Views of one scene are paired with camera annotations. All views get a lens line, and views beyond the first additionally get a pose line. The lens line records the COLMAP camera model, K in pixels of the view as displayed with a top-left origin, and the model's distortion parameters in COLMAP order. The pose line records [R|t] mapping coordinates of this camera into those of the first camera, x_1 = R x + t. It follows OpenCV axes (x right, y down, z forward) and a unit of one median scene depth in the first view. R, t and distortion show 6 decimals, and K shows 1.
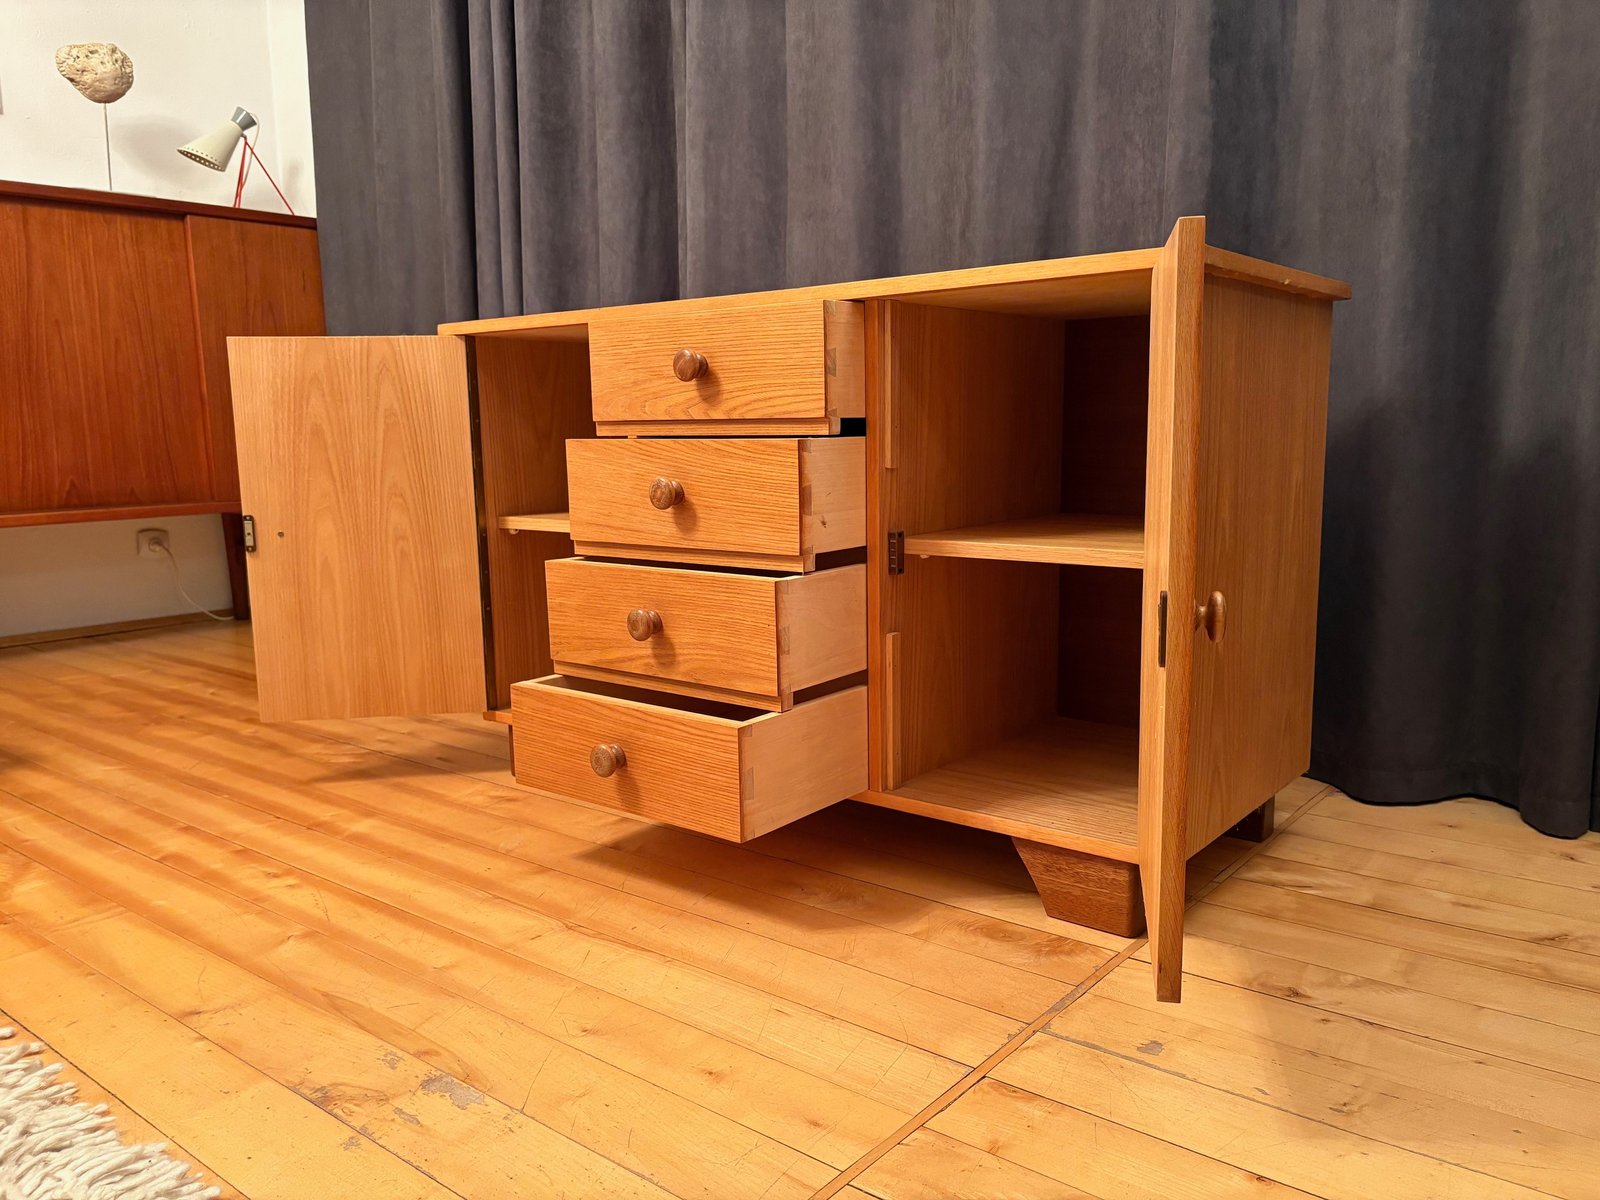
lens RADIAL K [[1214.0, 0, 796.3], [0, 1214.0, 605.2], [0, 0, 1]] dist [0.009837, 0.012480]
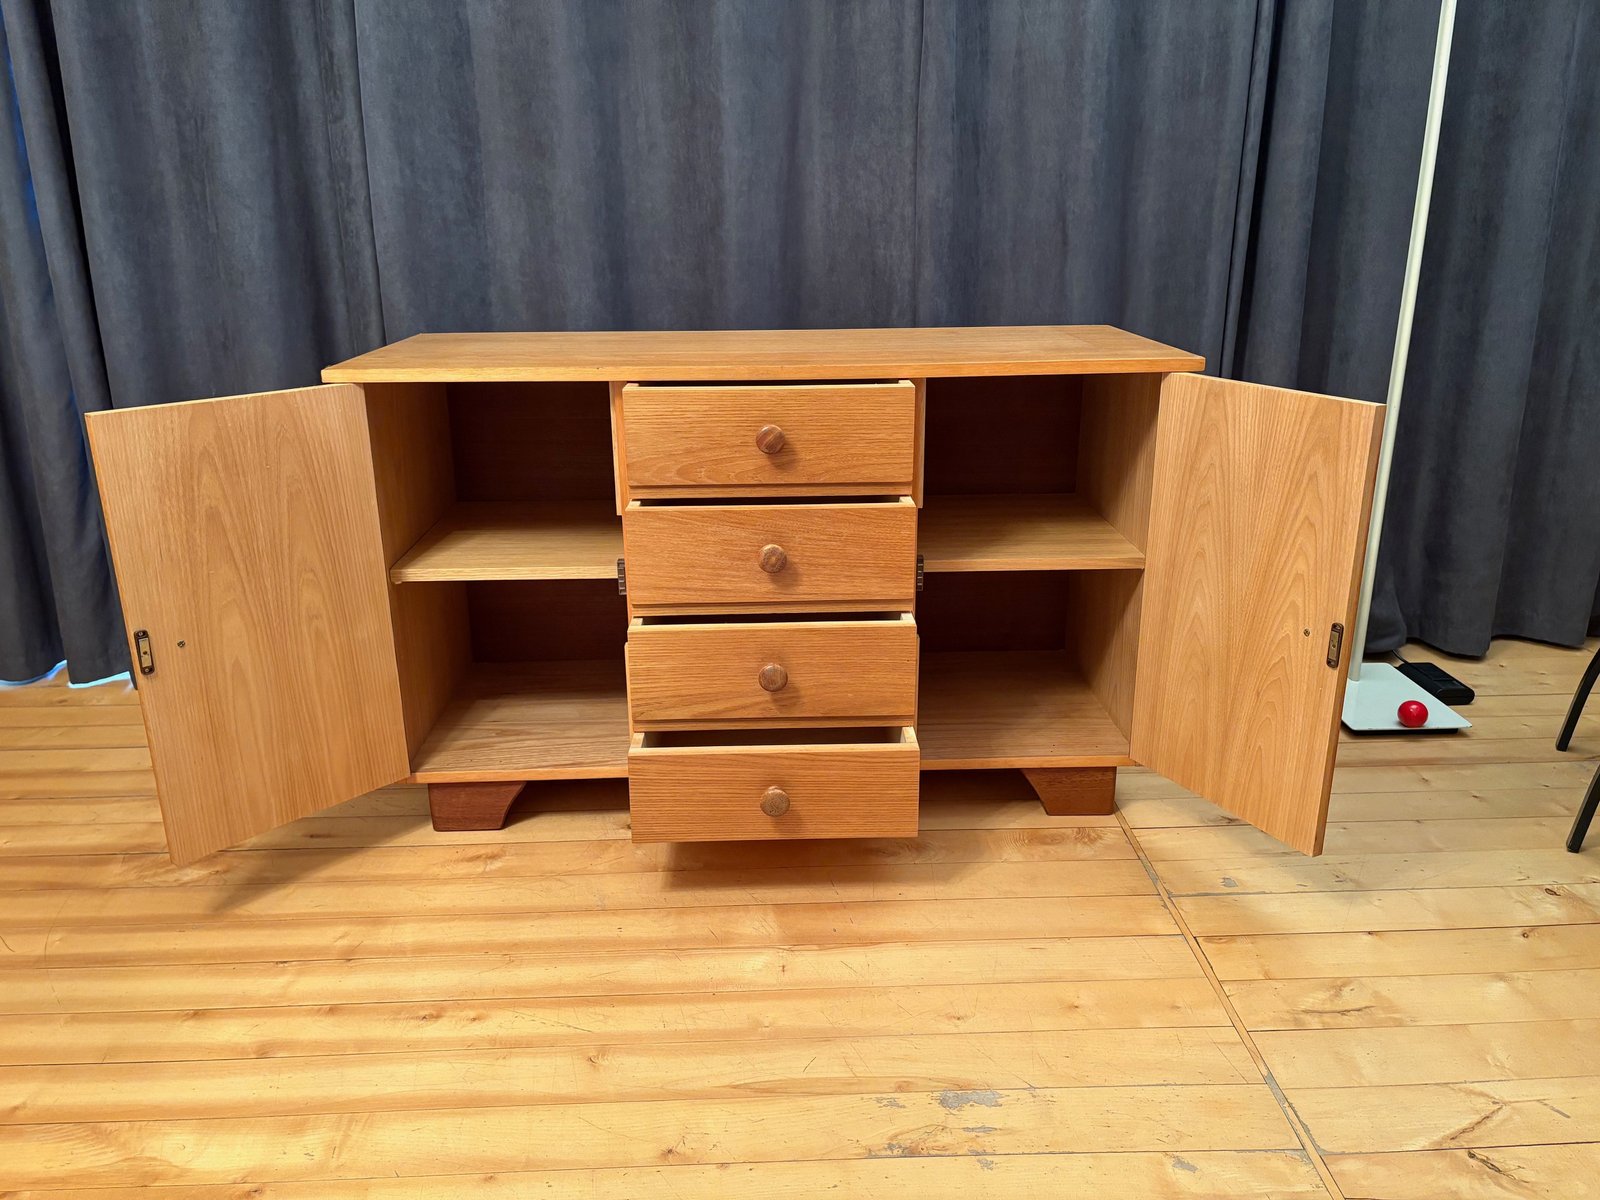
lens RADIAL K [[1214.0, 0, 807.1], [0, 1214.0, 601.7], [0, 0, 1]] dist [0.009837, 0.012480]
pose [[0.759834, -0.192556, 0.620947, -0.588220], [0.093889, 0.977619, 0.188270, -0.195218], [-0.643302, -0.084754, 0.760907, 0.098554]]
